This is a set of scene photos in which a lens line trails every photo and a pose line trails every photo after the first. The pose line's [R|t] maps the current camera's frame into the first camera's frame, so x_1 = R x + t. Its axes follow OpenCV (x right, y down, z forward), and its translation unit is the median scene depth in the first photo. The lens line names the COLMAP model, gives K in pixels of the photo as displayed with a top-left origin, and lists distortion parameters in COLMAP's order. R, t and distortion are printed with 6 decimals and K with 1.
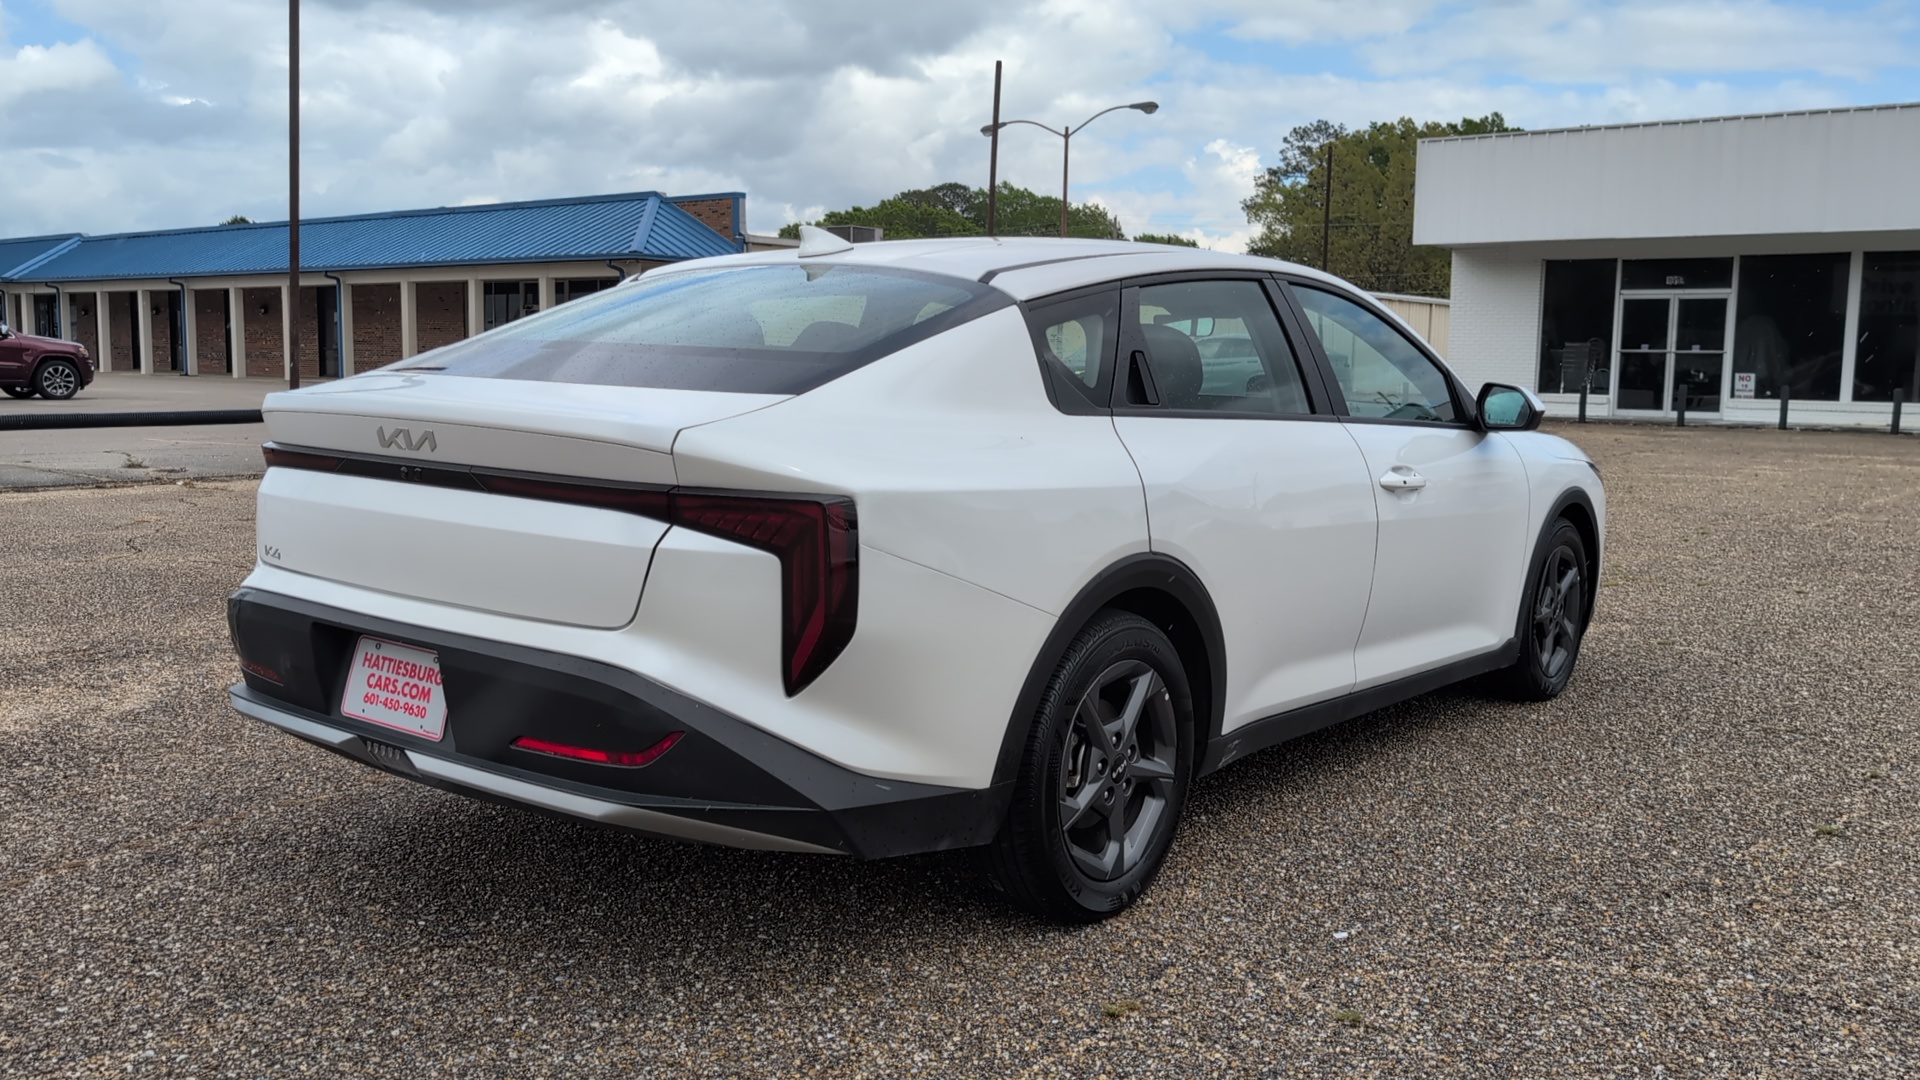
lens RADIAL K [[1686.4, 0, 962.1], [0, 1686.4, 547.8], [0, 0, 1]] dist [0.083658, -0.179699]
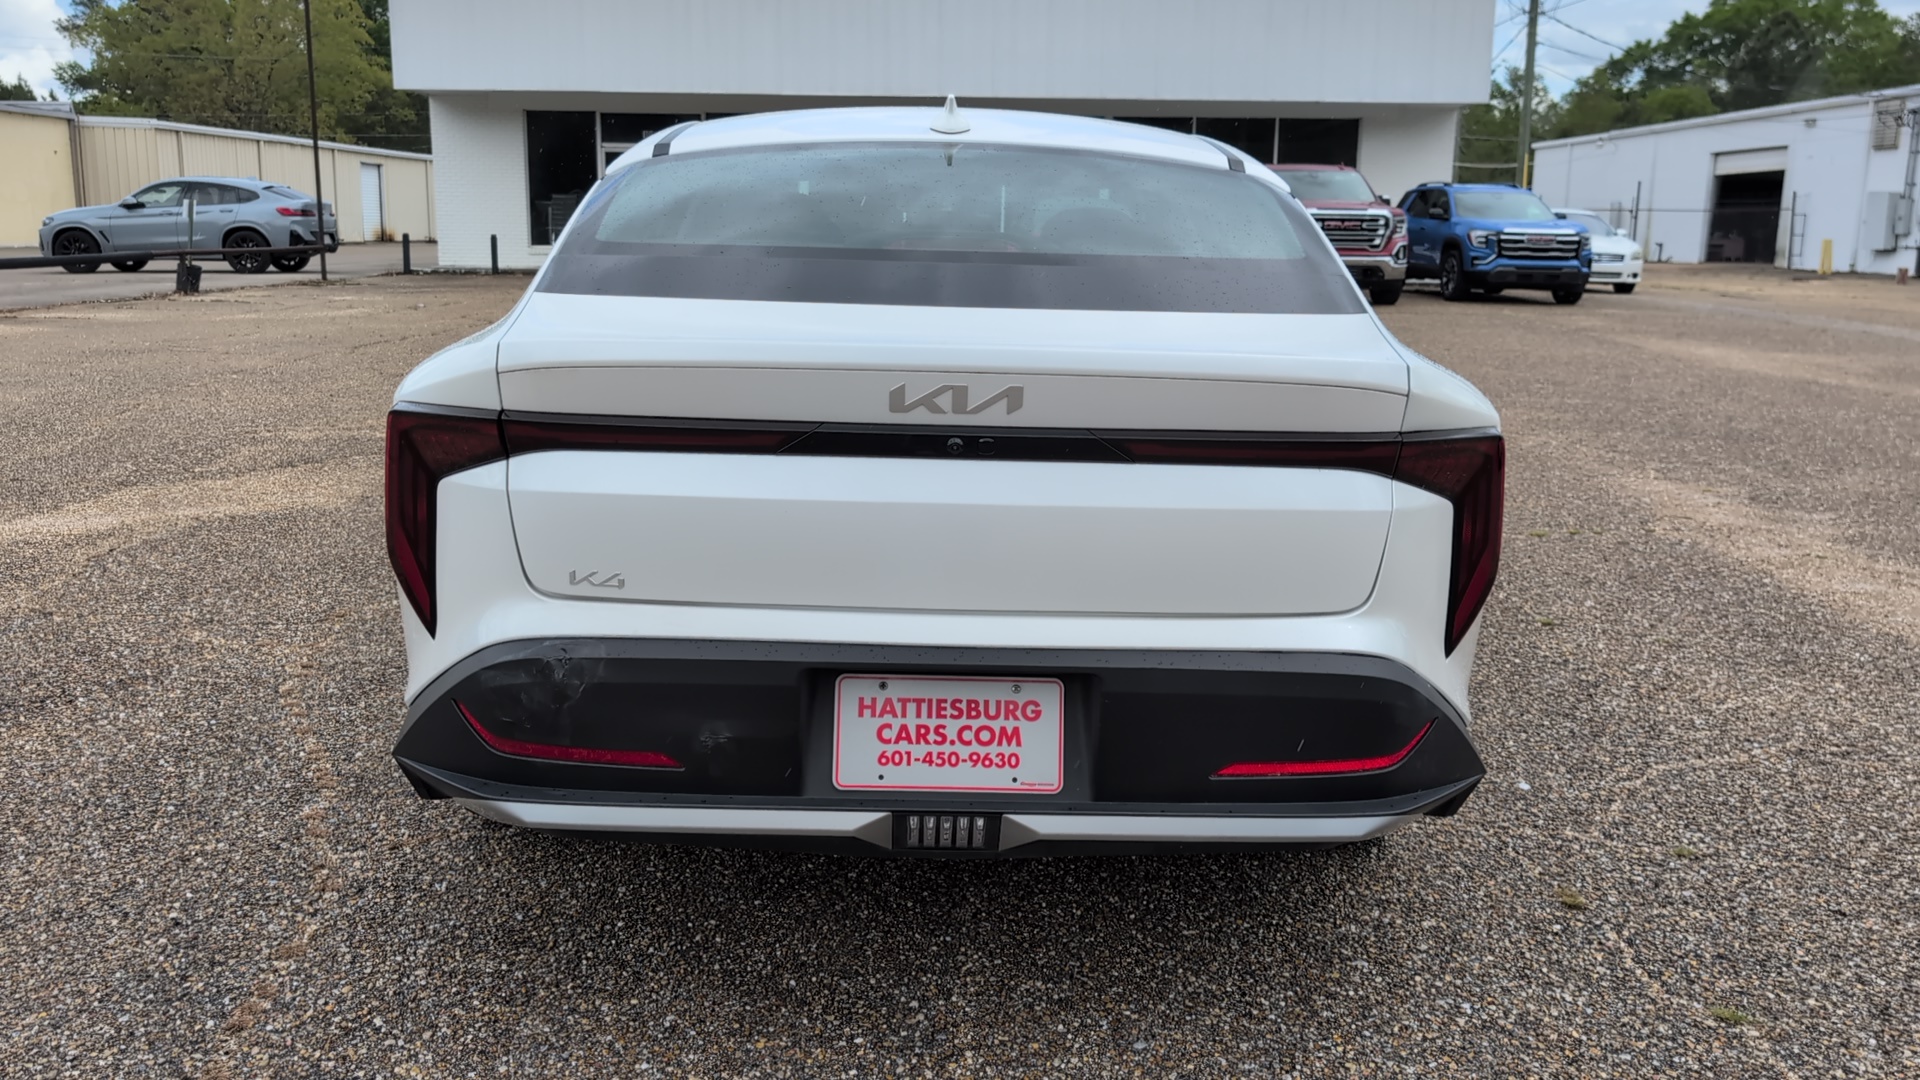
lens RADIAL K [[1686.3, 0, 983.4], [0, 1686.3, 531.1], [0, 0, 1]] dist [0.025101, 0.003060]
pose [[0.770925, -0.126921, 0.624152, -0.758694], [0.076378, 0.991295, 0.107241, -0.082606], [-0.632330, -0.035003, 0.773908, 0.419908]]
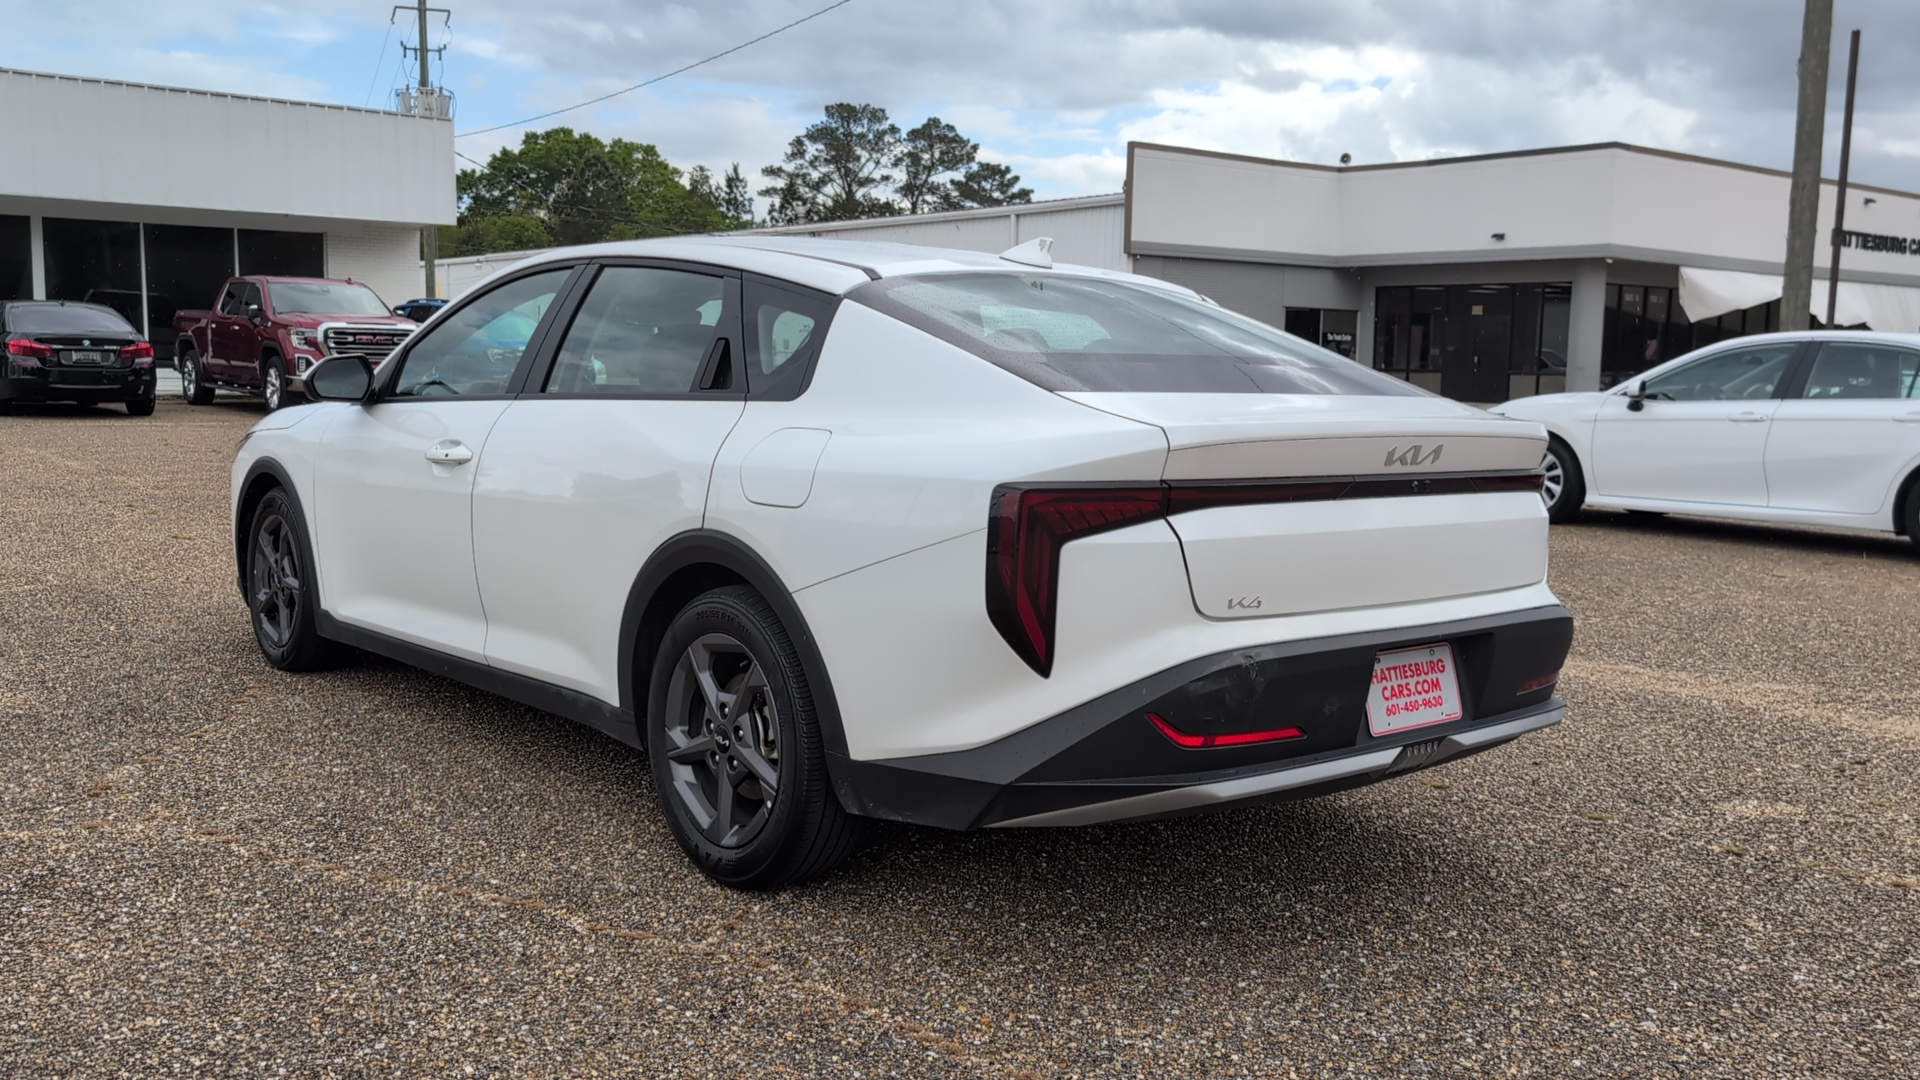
lens RADIAL K [[1686.3, 0, 983.4], [0, 1686.3, 531.1], [0, 0, 1]] dist [0.025101, 0.003060]
pose [[0.174200, -0.120421, 0.977319, -1.383327], [0.098558, 0.989643, 0.104372, -0.150584], [-0.979766, 0.078141, 0.184264, 1.047588]]
